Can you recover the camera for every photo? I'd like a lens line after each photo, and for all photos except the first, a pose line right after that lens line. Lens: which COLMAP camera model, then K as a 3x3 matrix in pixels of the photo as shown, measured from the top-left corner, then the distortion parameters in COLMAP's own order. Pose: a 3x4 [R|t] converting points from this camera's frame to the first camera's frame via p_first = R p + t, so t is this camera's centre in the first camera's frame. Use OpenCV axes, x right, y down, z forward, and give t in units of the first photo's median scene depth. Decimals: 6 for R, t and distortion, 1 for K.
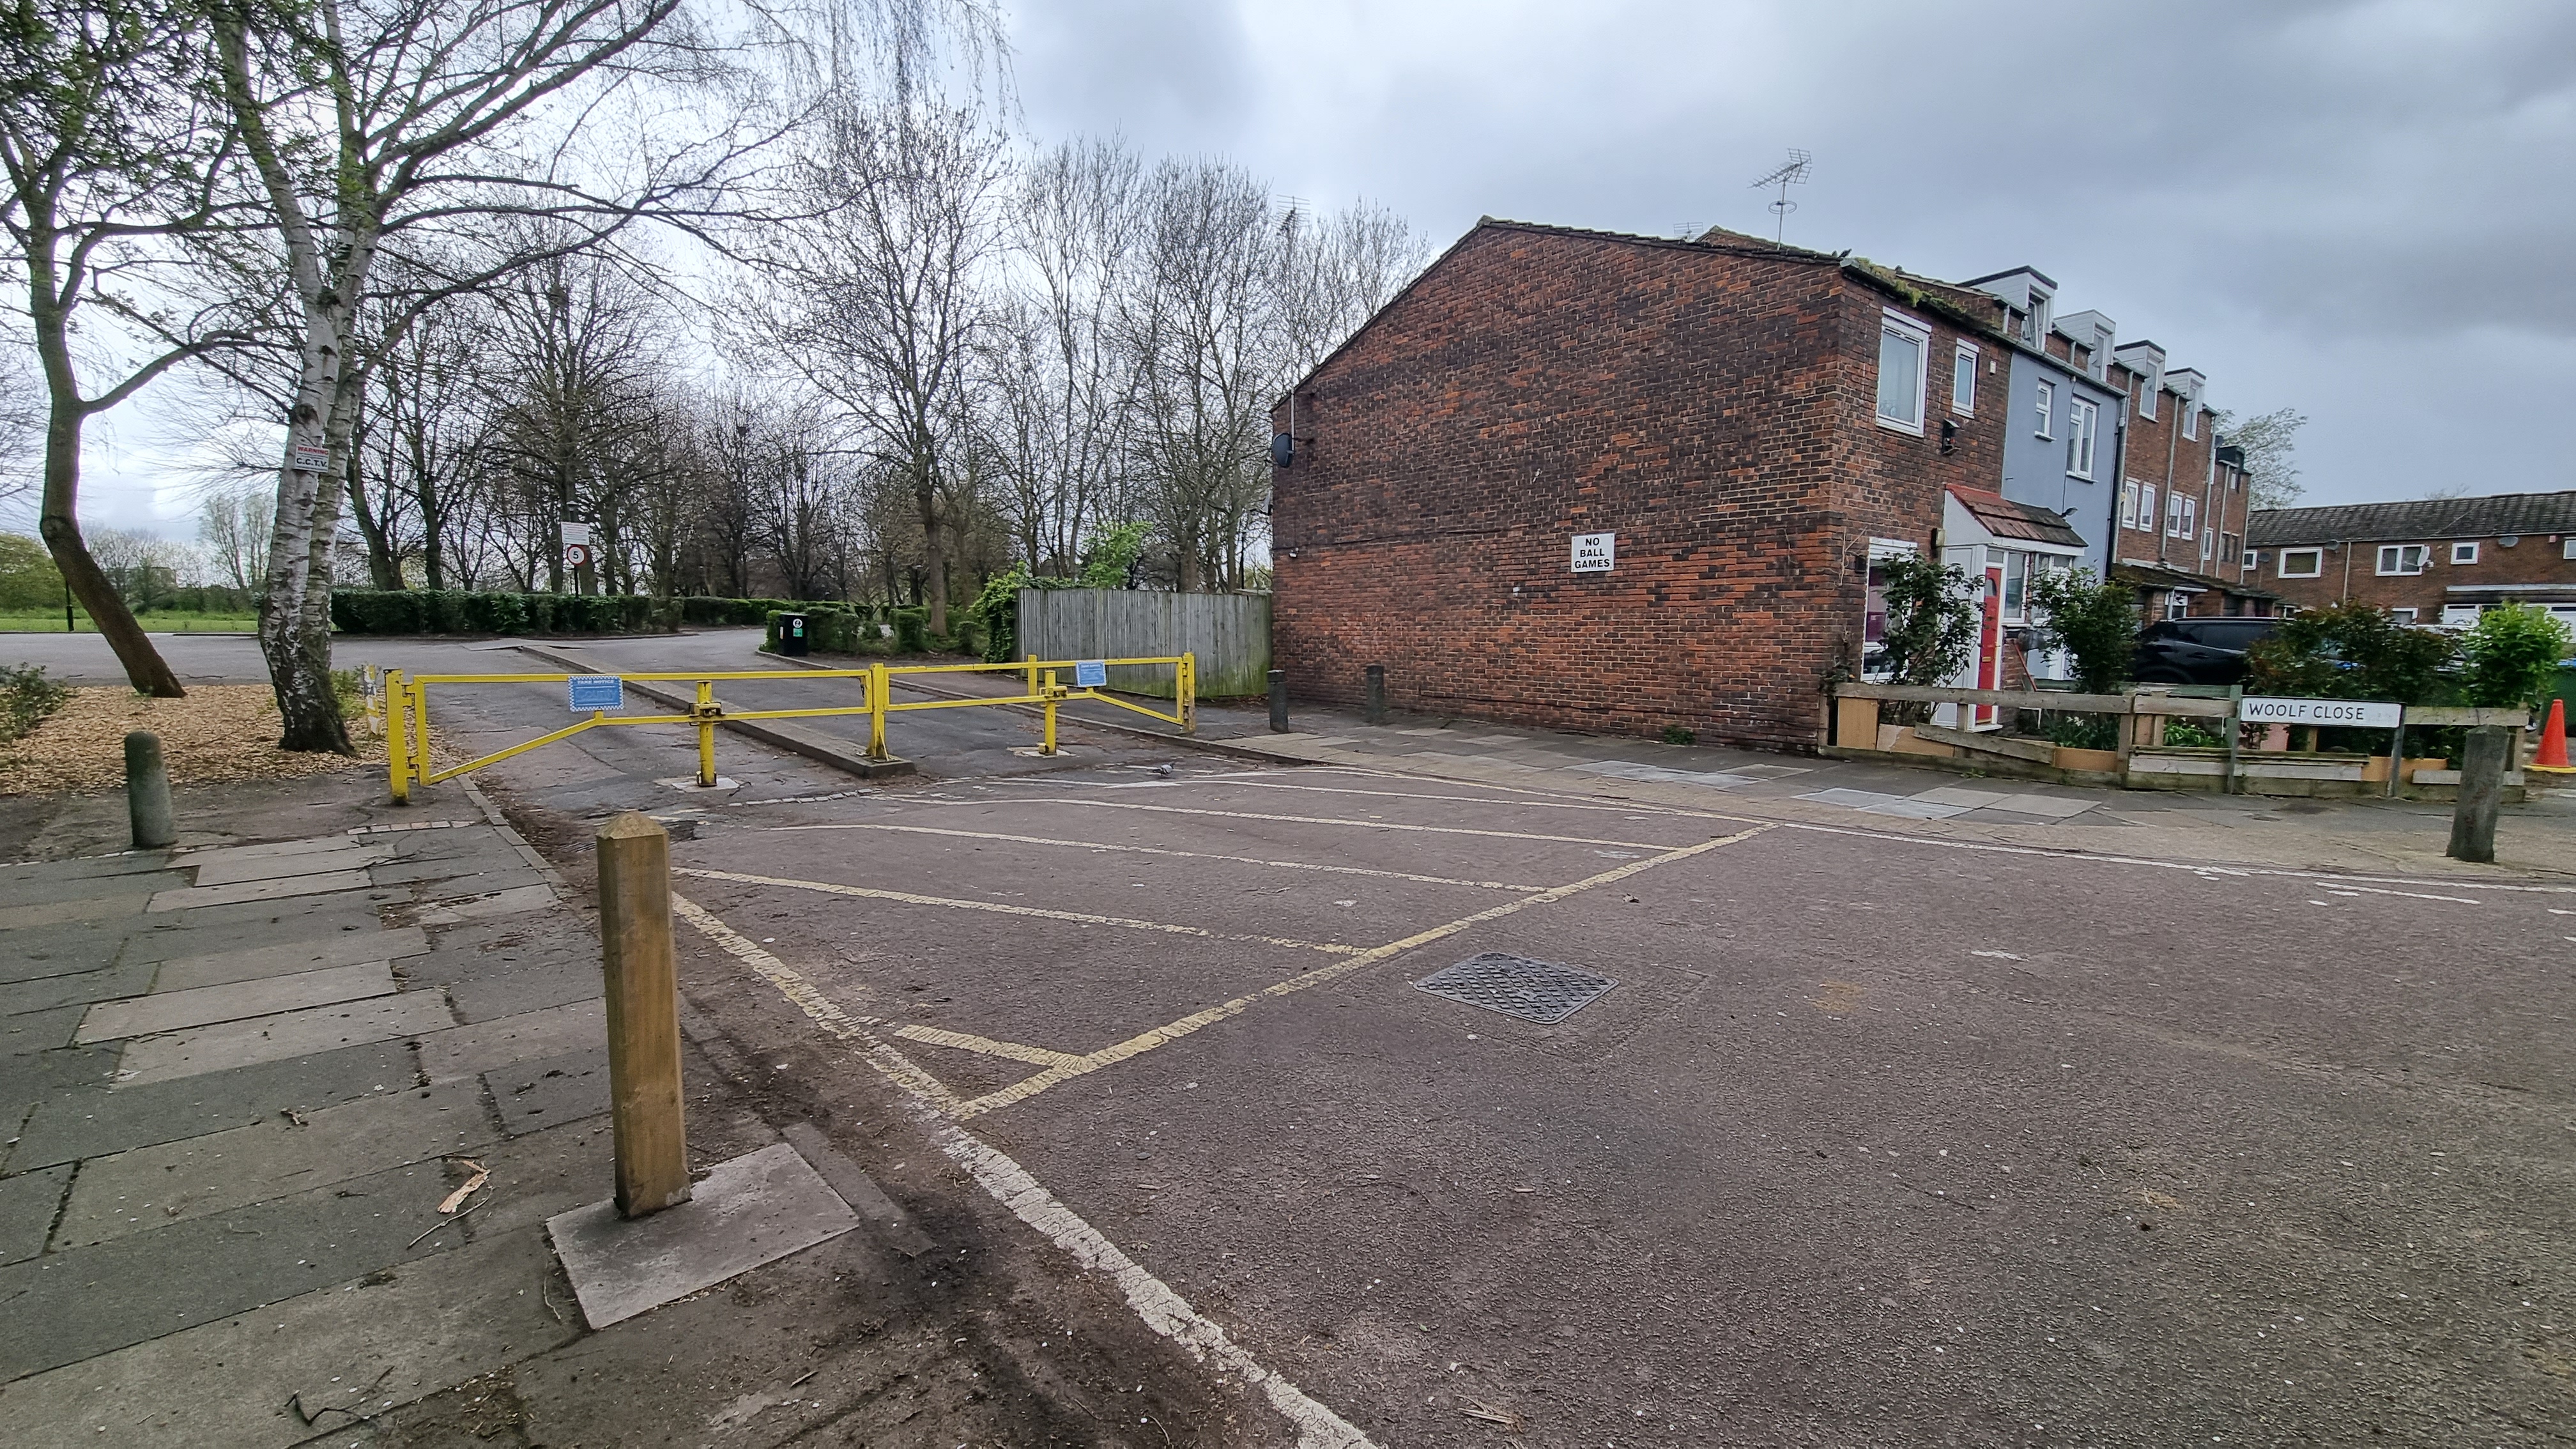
lens RADIAL K [[1036.6, 0, 1281.3], [0, 1036.6, 736.6], [0, 0, 1]] dist [-0.001382, -0.000233]
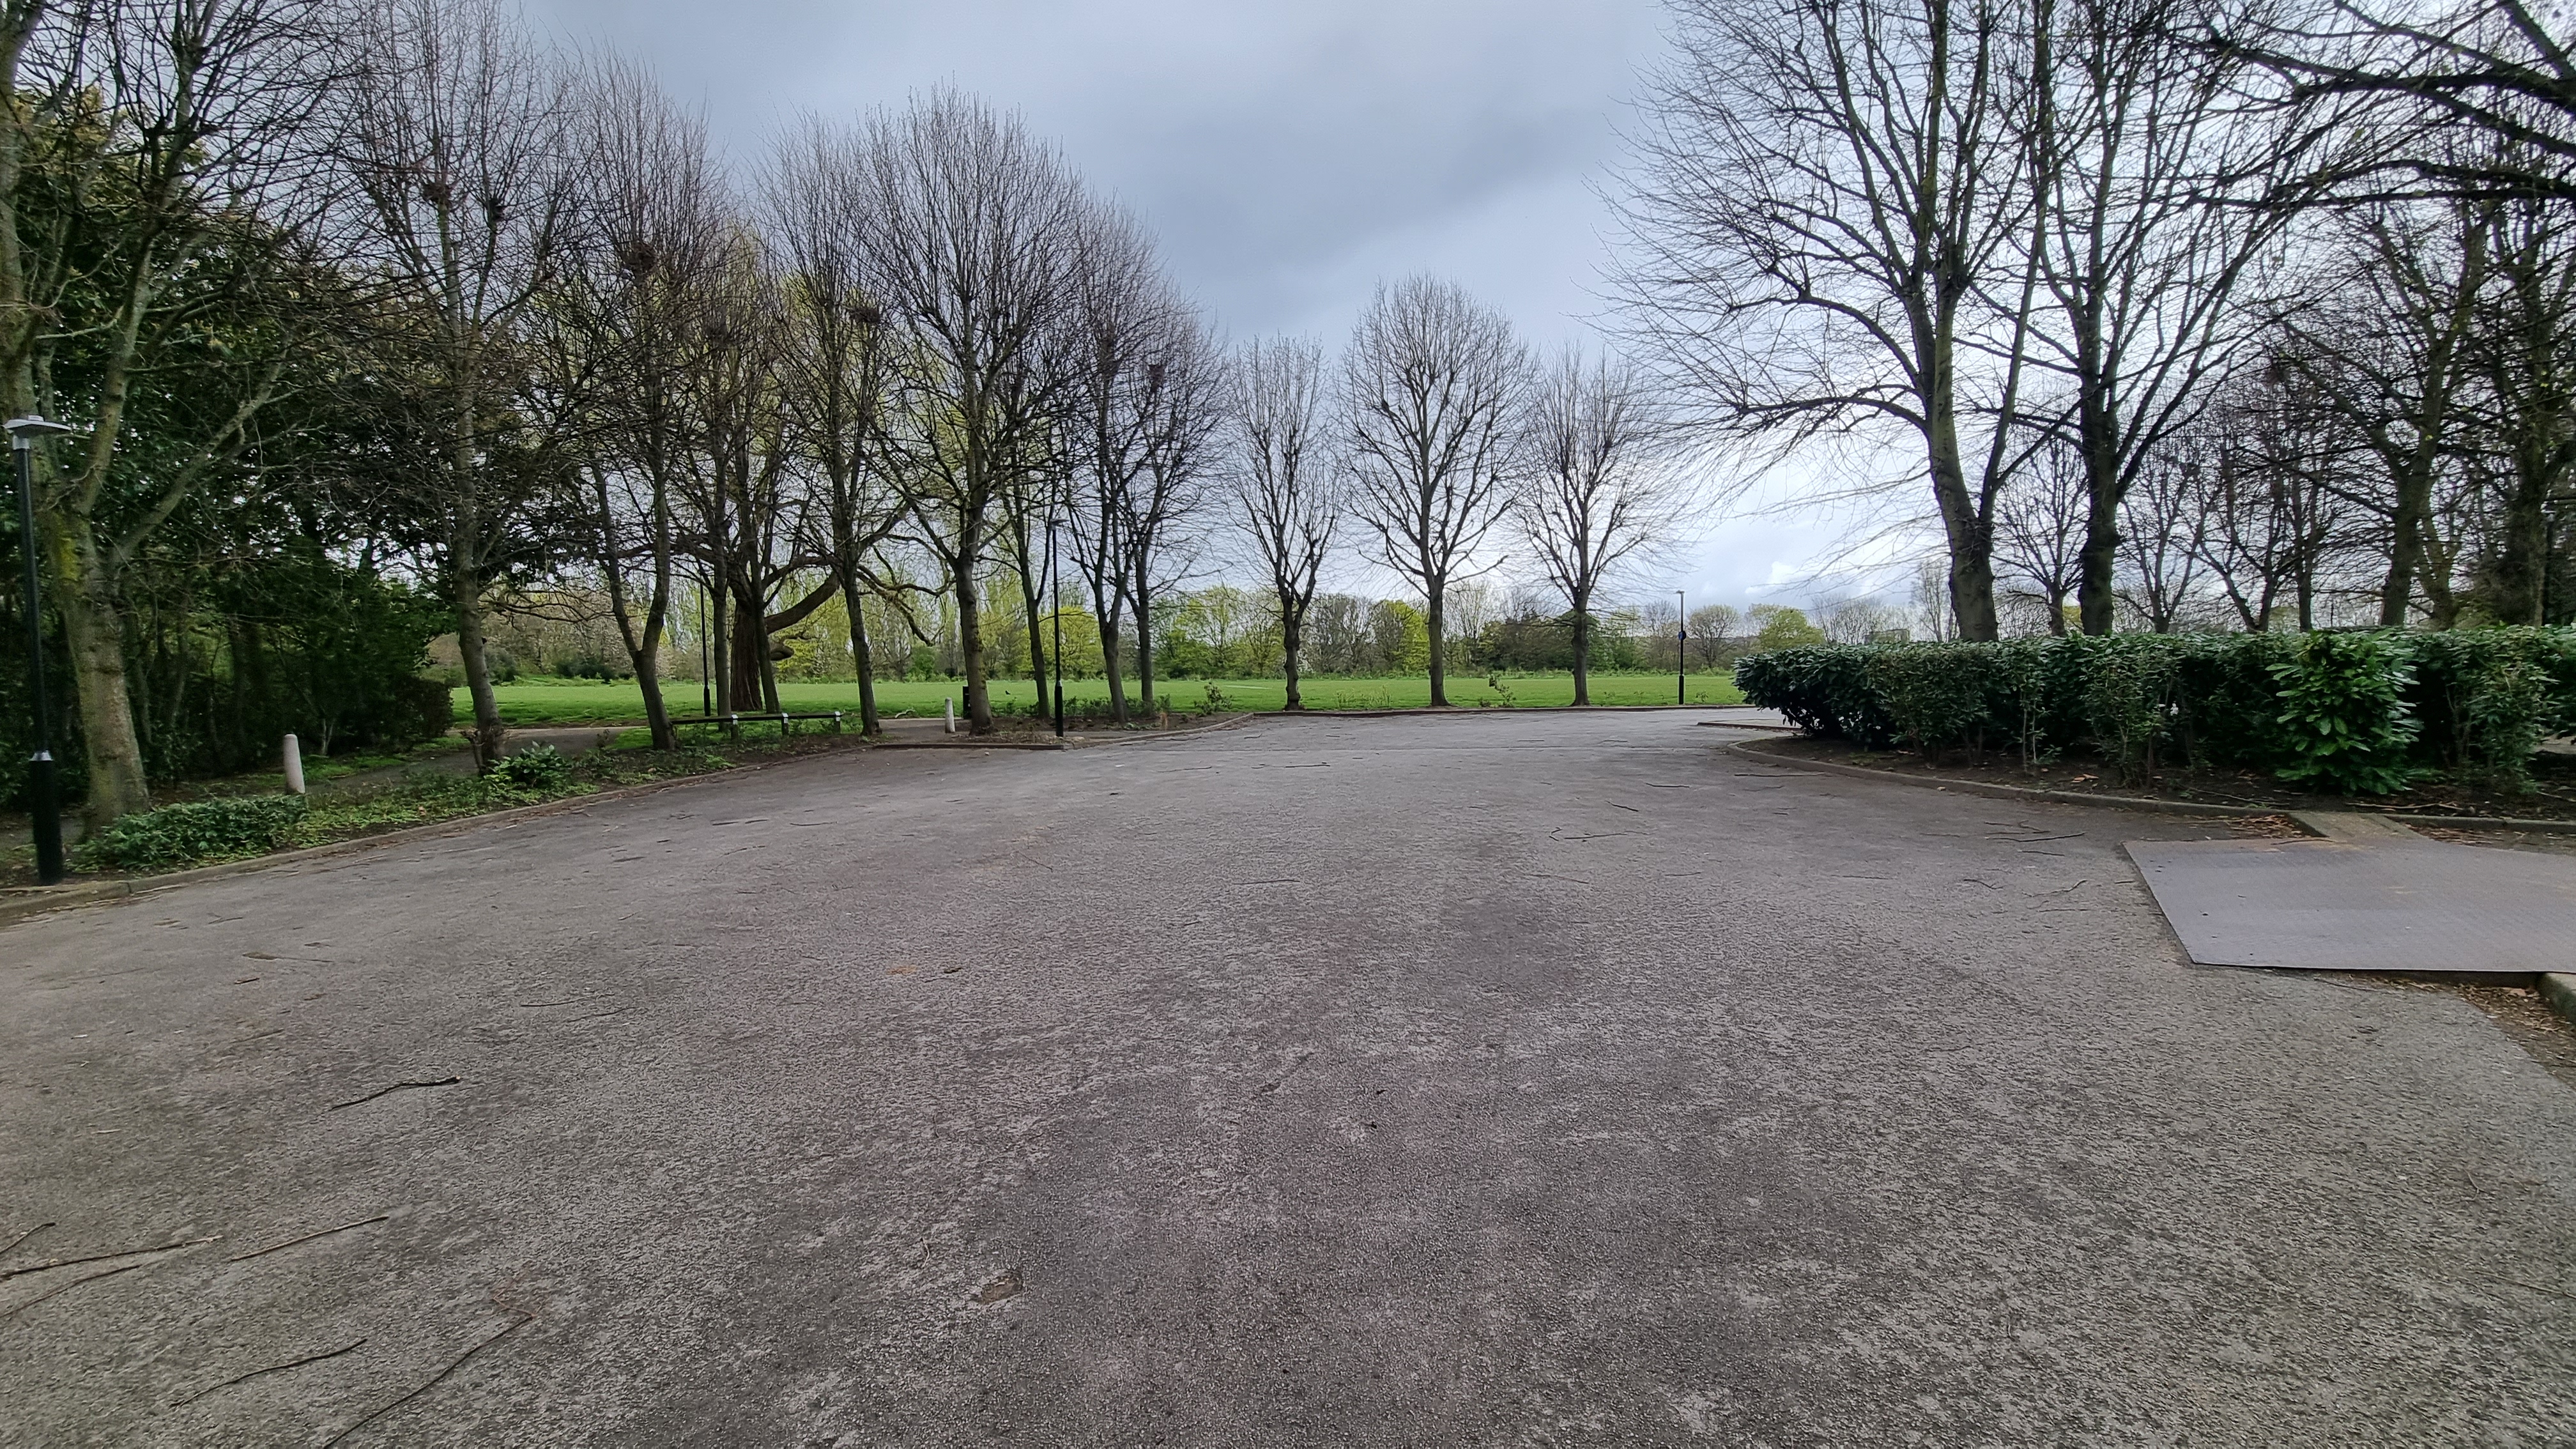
lens RADIAL K [[1036.6, 0, 1280.8], [0, 1036.6, 726.9], [0, 0, 1]] dist [-0.001382, -0.000233]
pose [[0.208555, 0.034468, -0.977403, -0.619599], [-0.086819, 0.996086, 0.016602, -0.109198], [0.974149, 0.081395, 0.210731, 0.777913]]
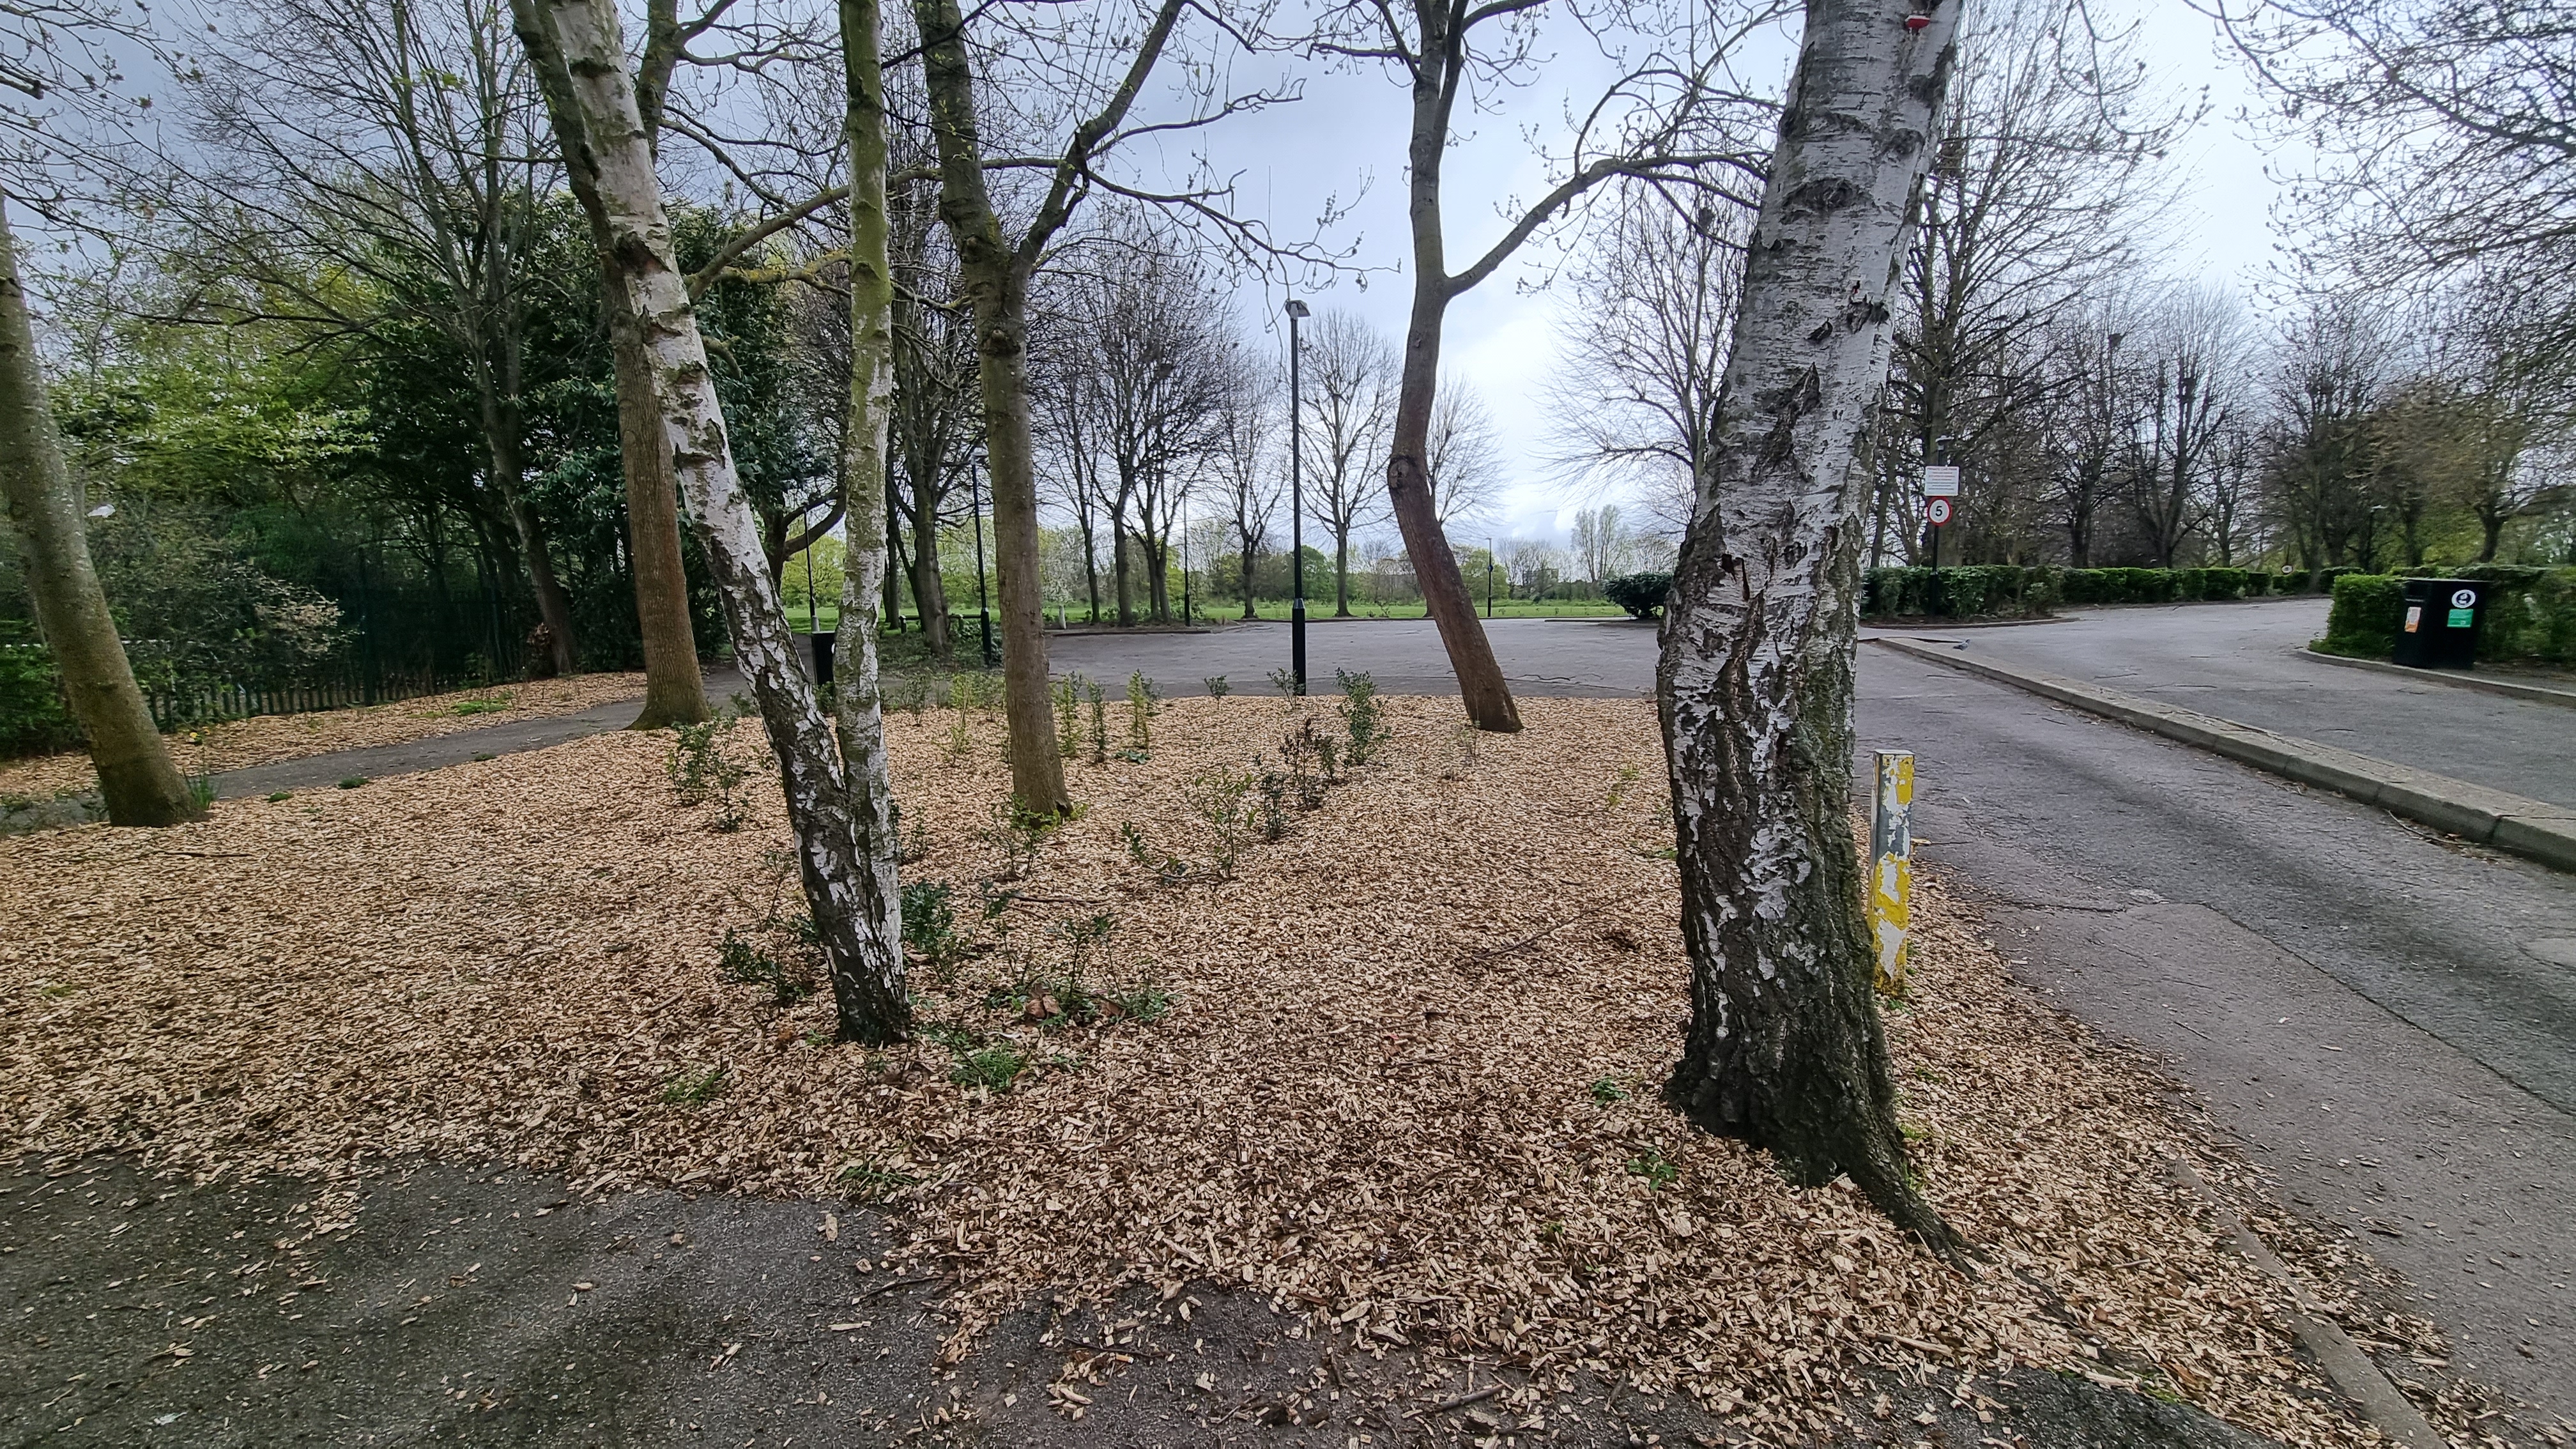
lens RADIAL K [[1036.6, 0, 1287.5], [0, 1036.6, 729.5], [0, 0, 1]] dist [-0.001382, -0.000233]
pose [[0.482644, 0.088782, -0.871305, -0.287005], [-0.077592, 0.995271, 0.058432, -0.032847], [0.872373, 0.039405, 0.487250, 0.283114]]
